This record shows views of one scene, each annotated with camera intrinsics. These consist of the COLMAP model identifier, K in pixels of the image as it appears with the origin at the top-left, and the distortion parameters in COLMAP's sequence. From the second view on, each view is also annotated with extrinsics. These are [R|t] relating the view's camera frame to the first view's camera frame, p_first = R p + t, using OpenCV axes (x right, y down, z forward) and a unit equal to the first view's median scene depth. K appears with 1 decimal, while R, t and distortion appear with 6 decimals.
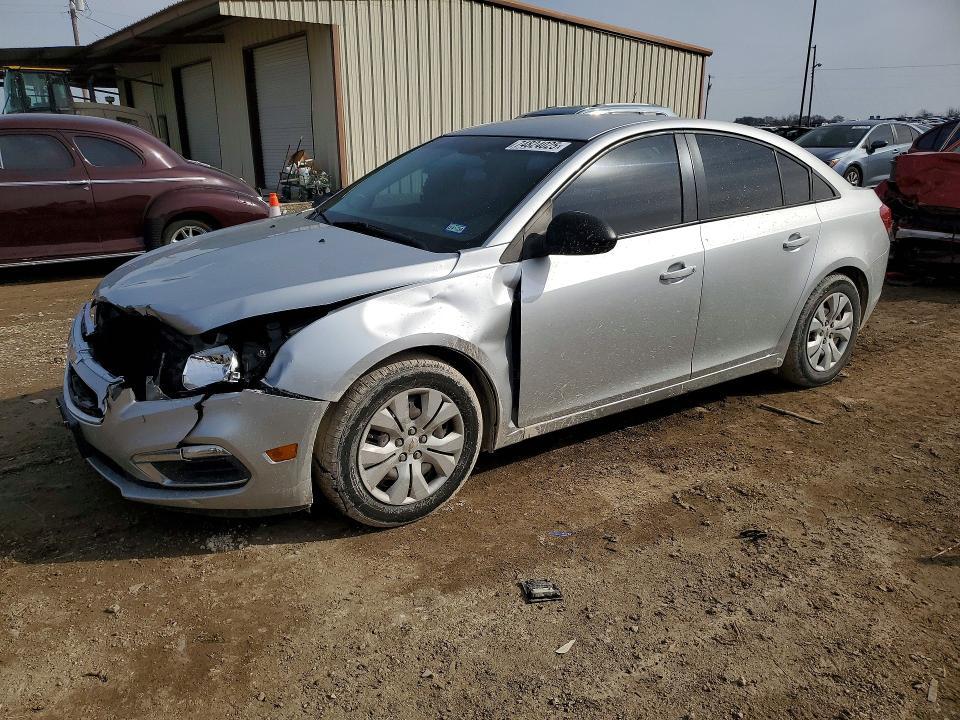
lens RADIAL K [[715.7, 0, 465.2], [0, 715.7, 360.2], [0, 0, 1]] dist [0.007031, -0.004409]
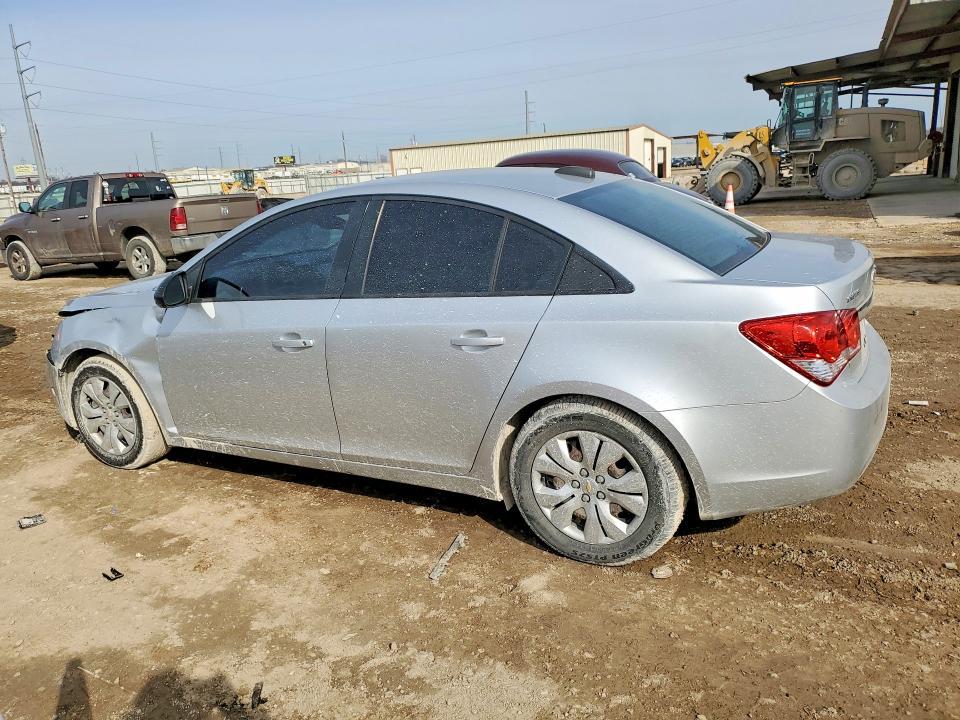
lens RADIAL K [[715.7, 0, 465.2], [0, 715.7, 360.2], [0, 0, 1]] dist [0.007031, -0.004409]
pose [[0.480723, 0.203933, -0.852829, 1.141810], [-0.202264, 0.972141, 0.118452, -0.239013], [0.853226, 0.115554, 0.508579, 0.634836]]
